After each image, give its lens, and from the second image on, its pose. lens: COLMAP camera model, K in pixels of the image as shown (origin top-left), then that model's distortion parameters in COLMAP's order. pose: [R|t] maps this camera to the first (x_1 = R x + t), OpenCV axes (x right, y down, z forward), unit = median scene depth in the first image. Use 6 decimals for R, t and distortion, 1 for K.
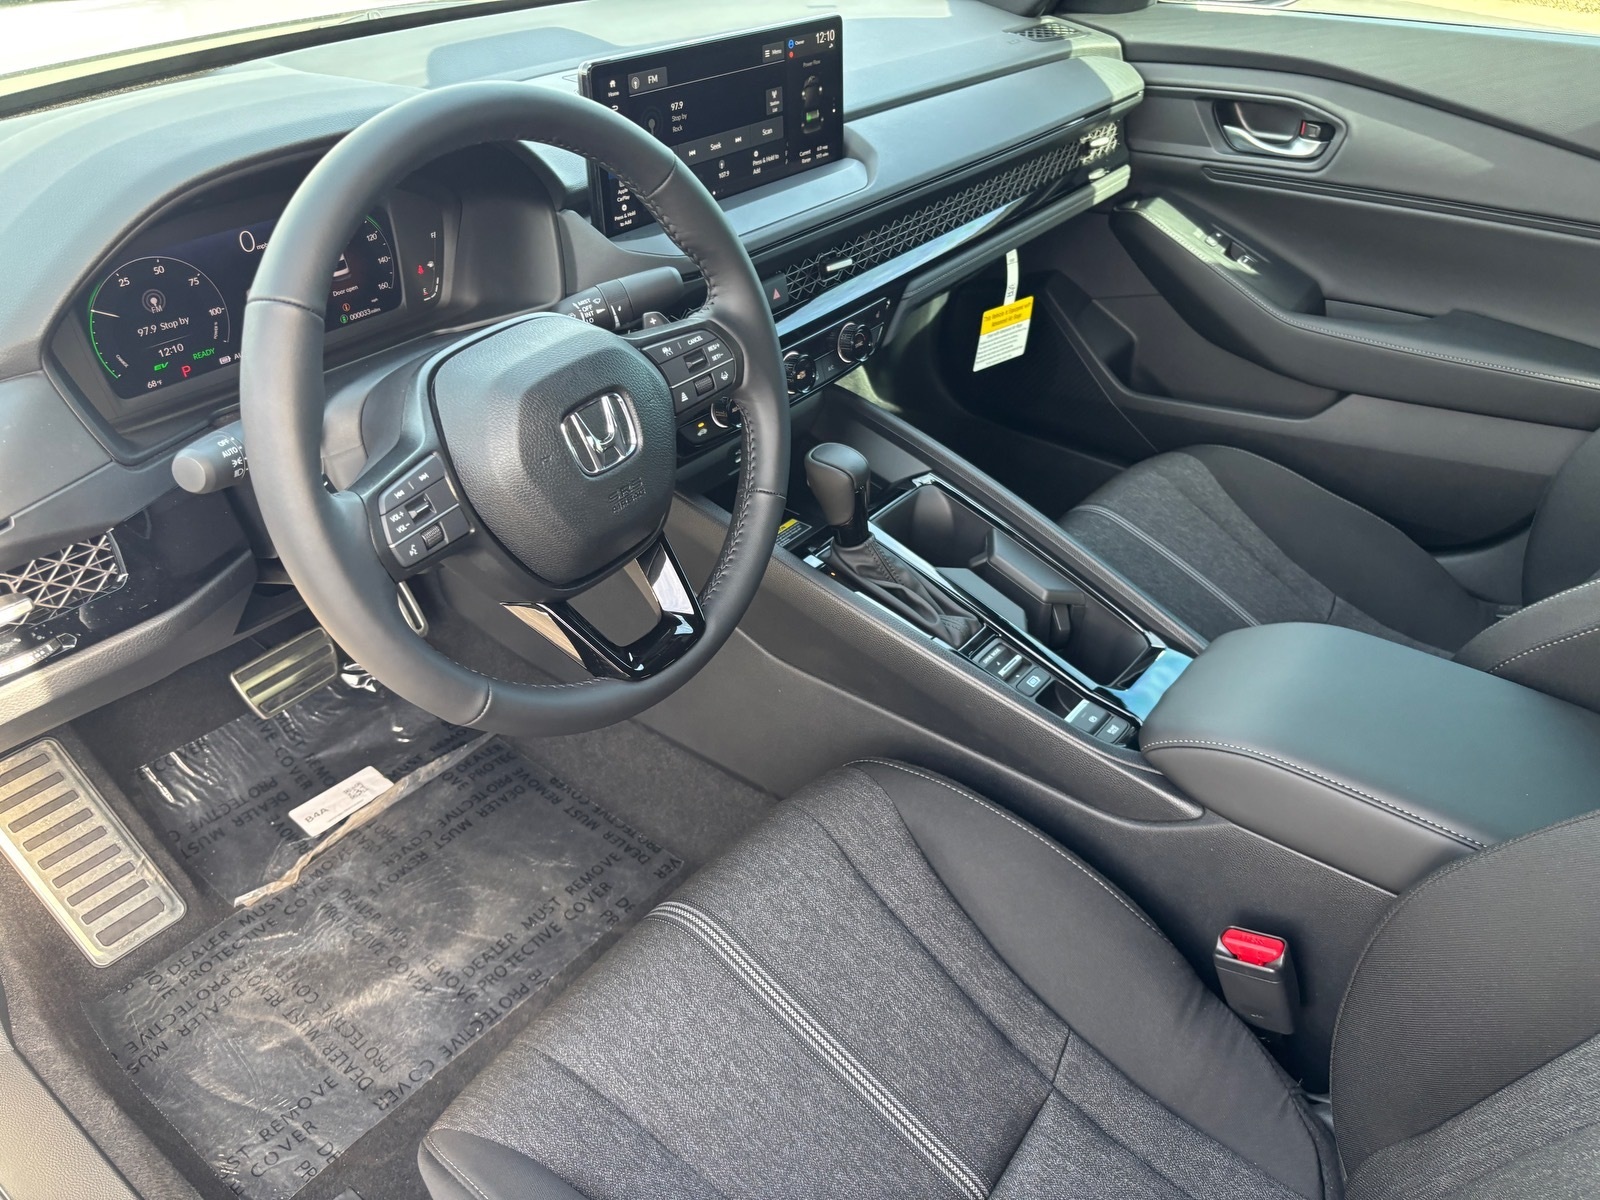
lens RADIAL K [[1208.8, 0, 800.0], [0, 1208.8, 600.0], [0, 0, 1]] dist [0.010545, 0.001939]
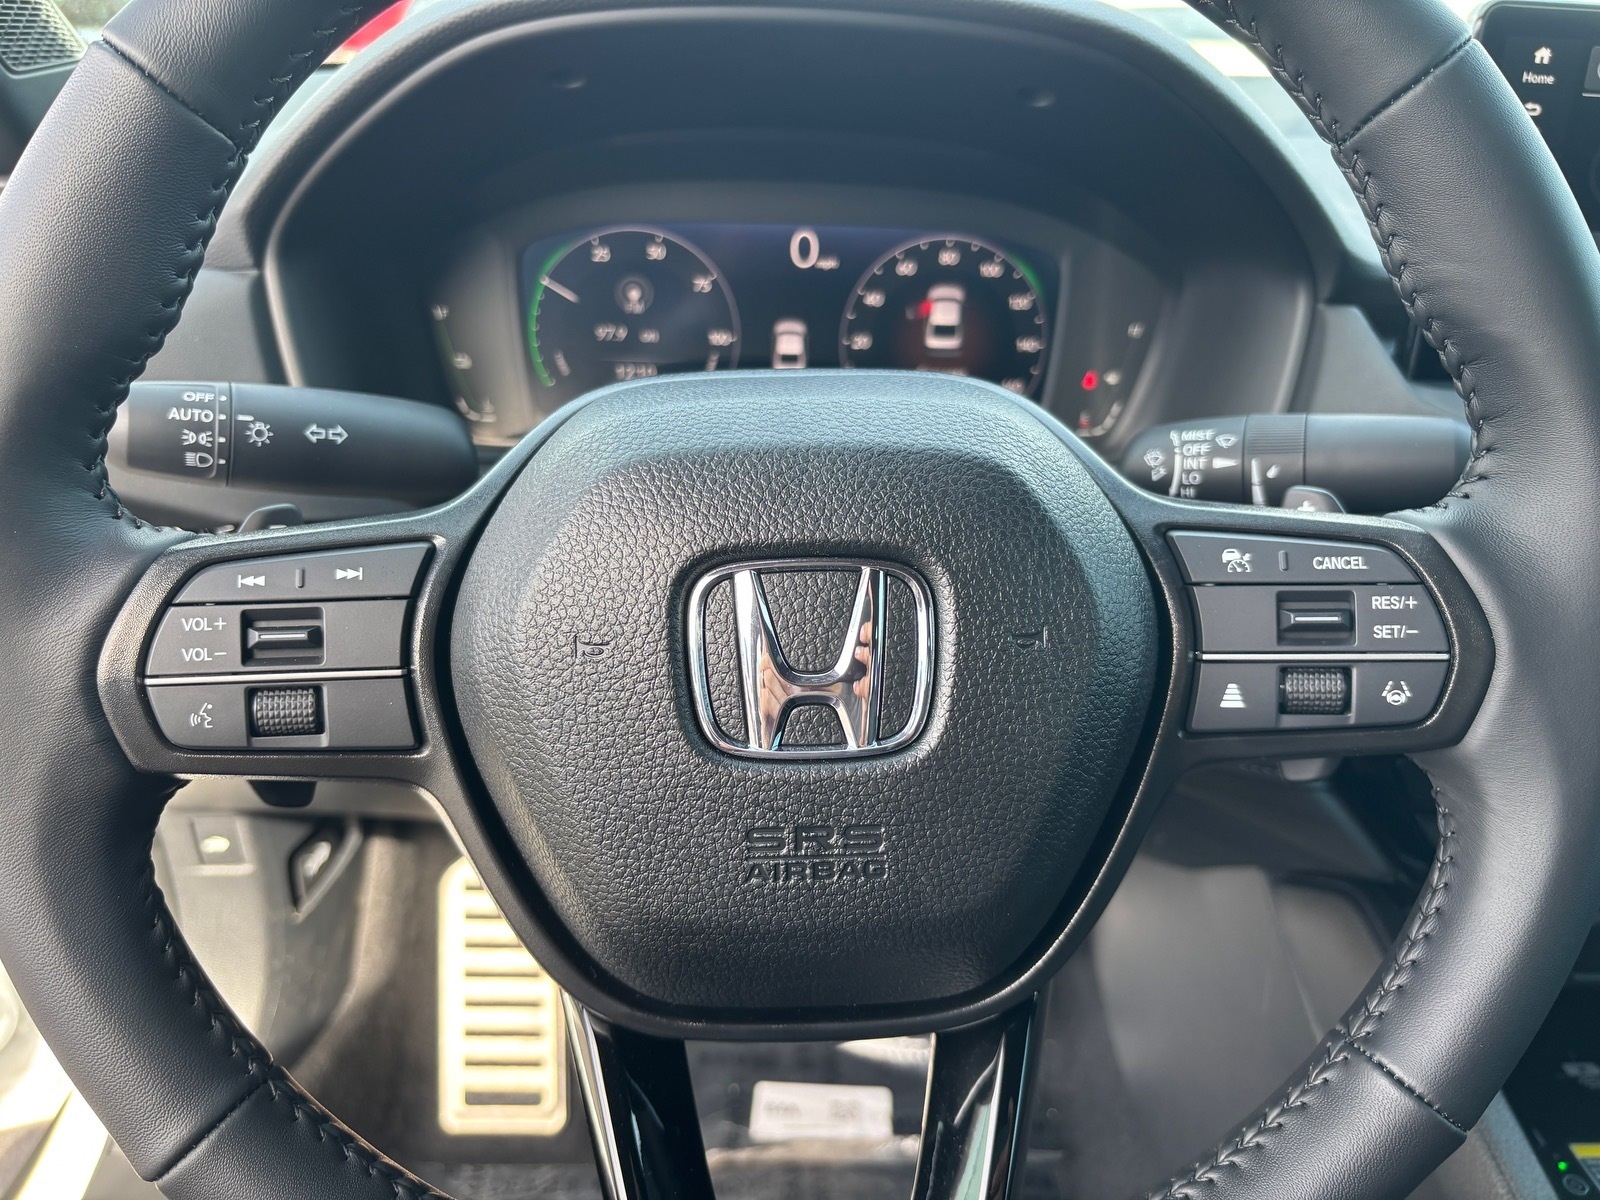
lens RADIAL K [[1251.9, 0, 810.4], [0, 1251.9, 625.4], [0, 0, 1]] dist [0.001969, 0.000250]
pose [[0.625607, 0.315308, -0.713580, 0.060653], [-0.458217, 0.888795, -0.008996, -0.099852], [0.631390, 0.332603, 0.700516, 0.519431]]
